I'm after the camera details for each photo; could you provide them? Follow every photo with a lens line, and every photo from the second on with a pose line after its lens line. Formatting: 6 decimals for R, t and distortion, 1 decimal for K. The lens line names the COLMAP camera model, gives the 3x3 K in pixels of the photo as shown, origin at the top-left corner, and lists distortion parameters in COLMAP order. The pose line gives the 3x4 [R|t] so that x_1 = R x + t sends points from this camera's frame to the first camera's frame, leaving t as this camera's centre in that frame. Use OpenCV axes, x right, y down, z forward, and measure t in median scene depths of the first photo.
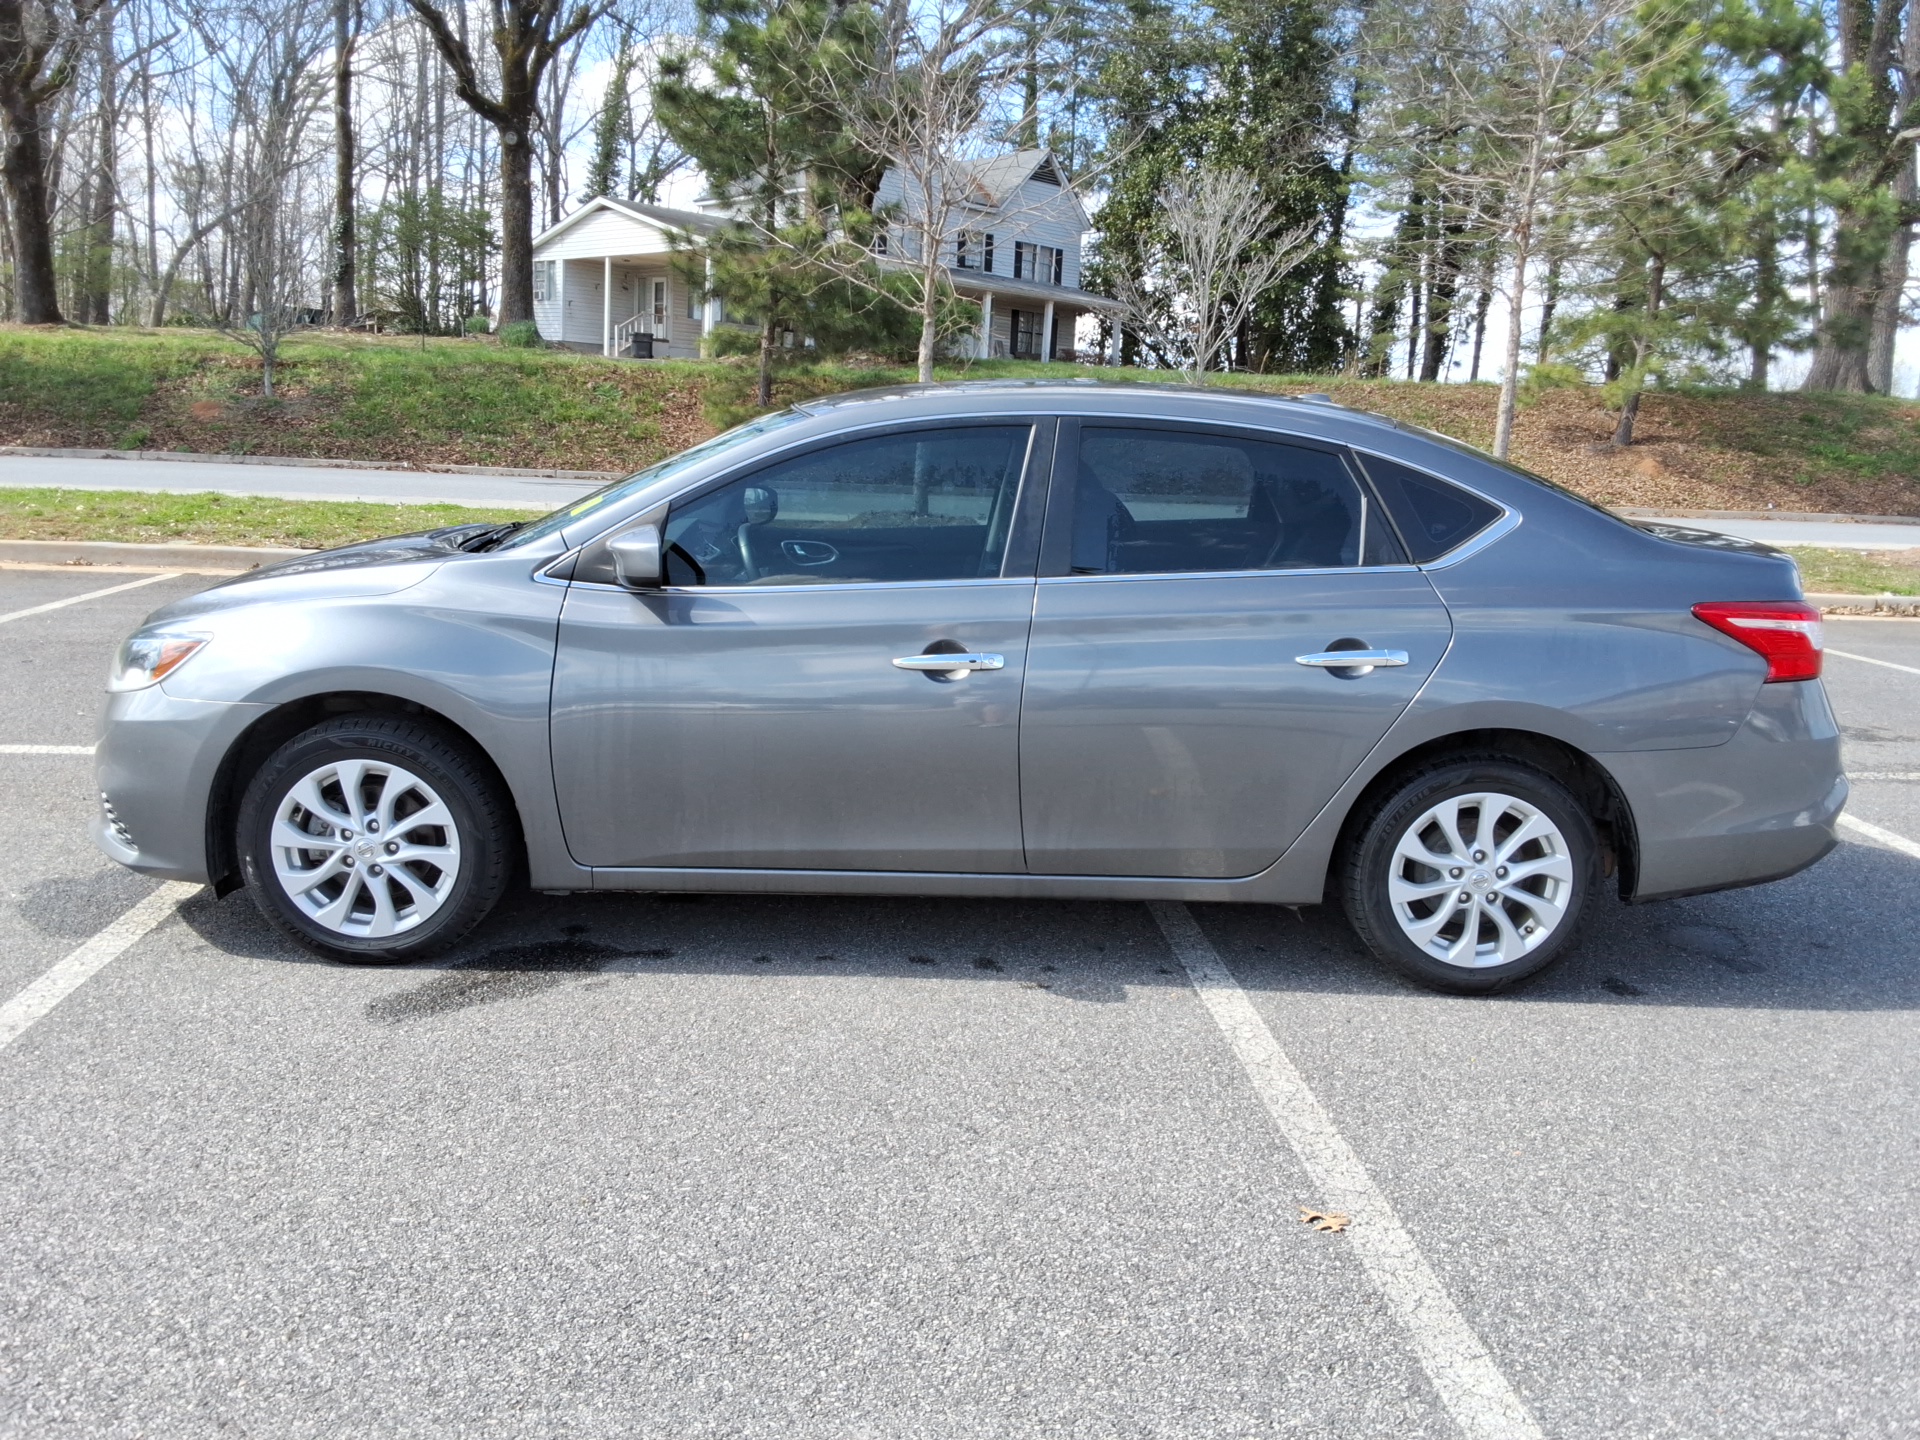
lens RADIAL K [[1546.9, 0, 973.4], [0, 1546.9, 719.6], [0, 0, 1]] dist [0.094469, -0.134549]
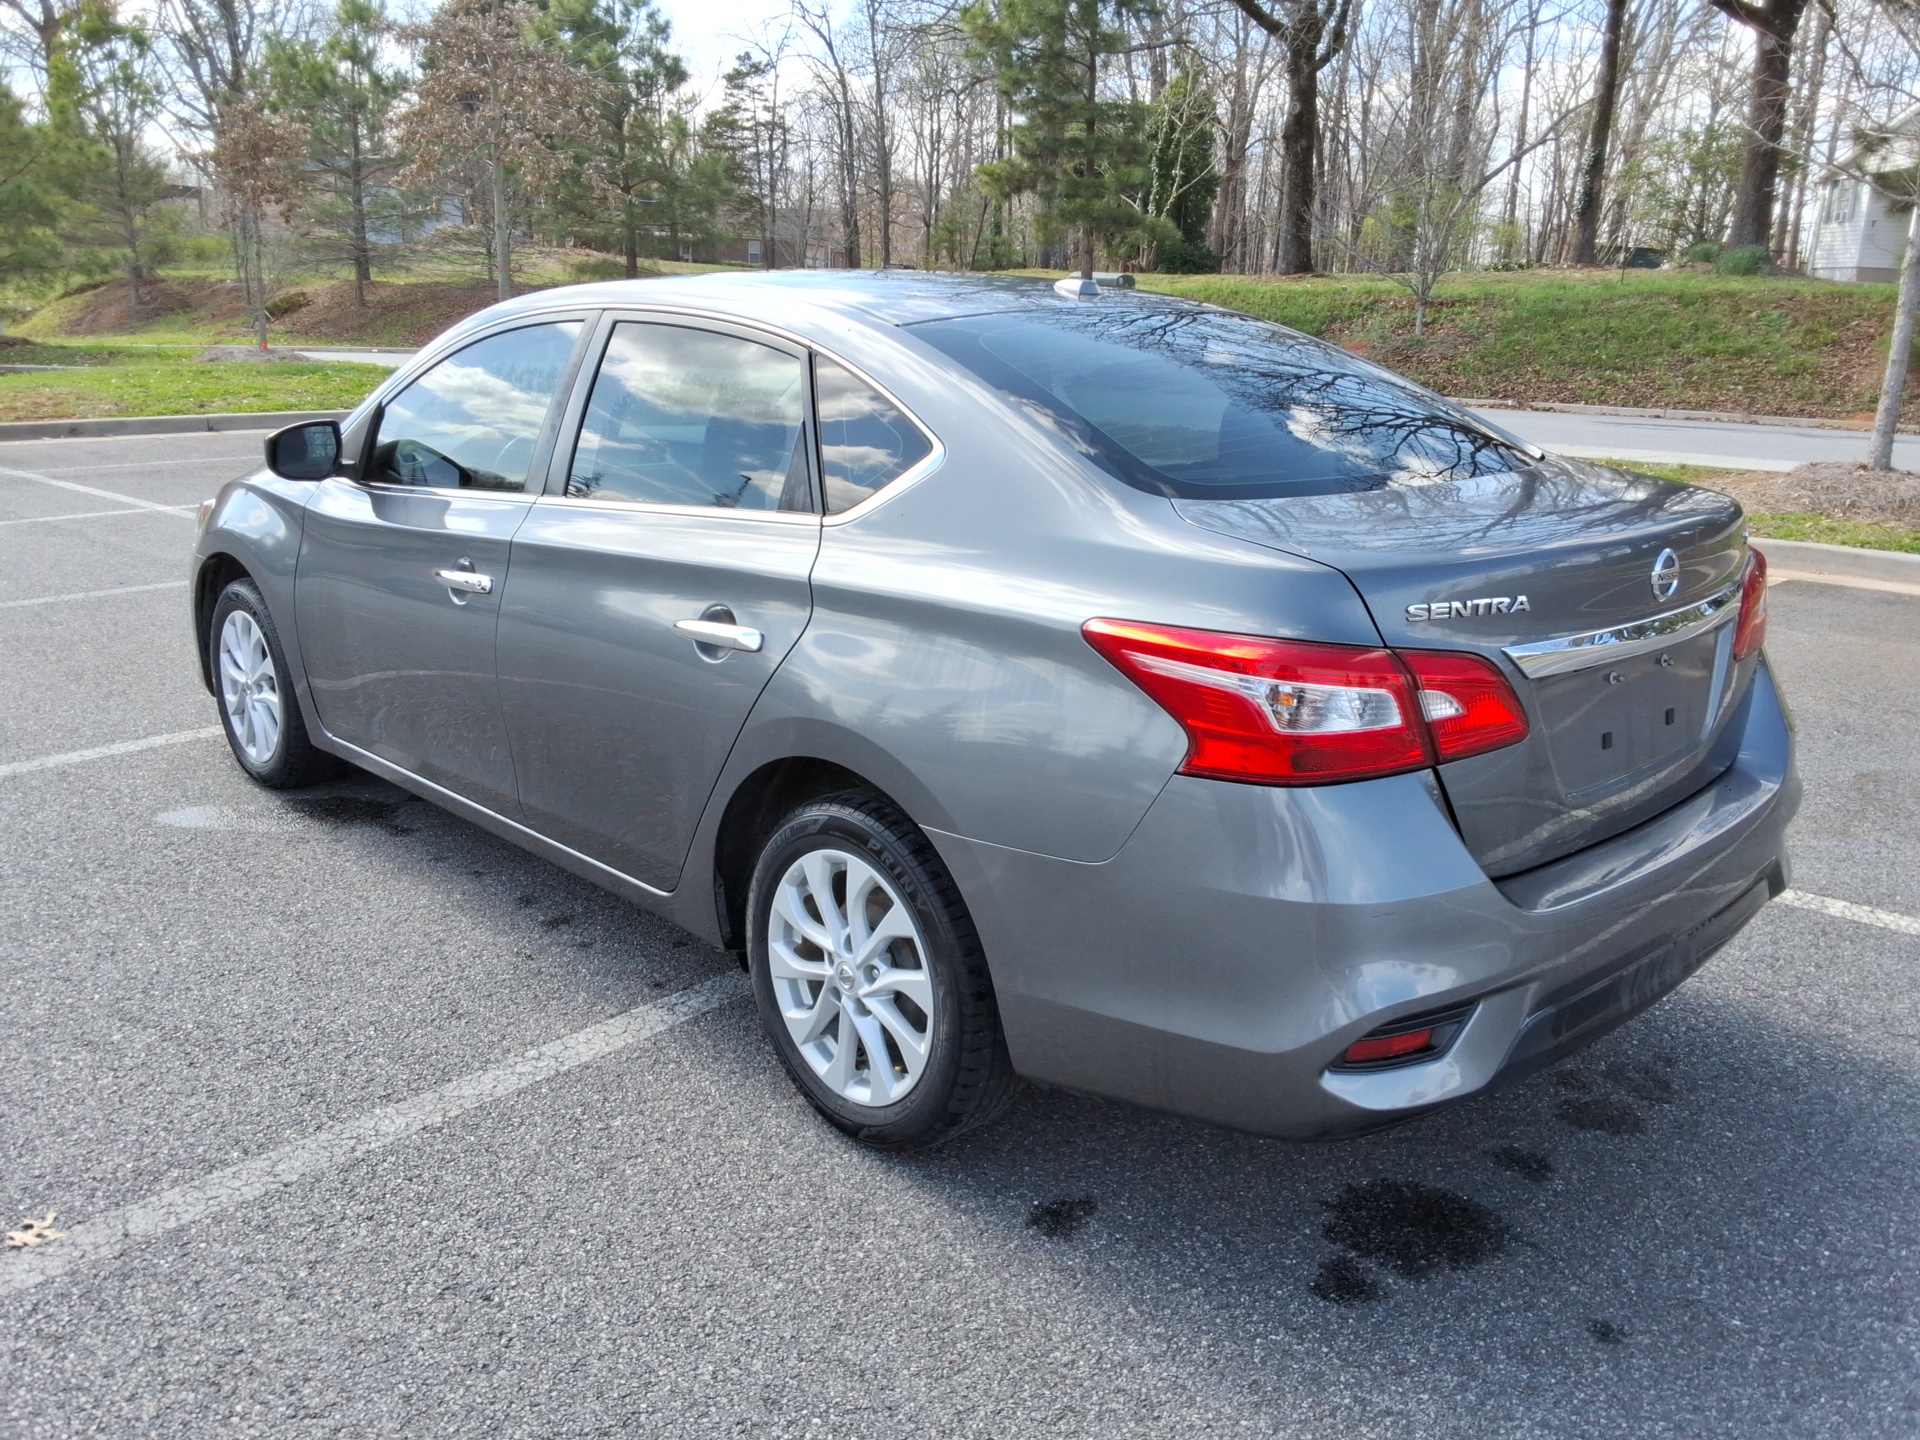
lens RADIAL K [[1546.9, 0, 973.4], [0, 1546.9, 719.6], [0, 0, 1]] dist [0.094469, -0.134549]
pose [[0.676993, 0.164421, -0.717388, 0.140804], [-0.139695, 0.985714, 0.094091, -0.013692], [0.722610, 0.036517, 0.690290, 0.094635]]
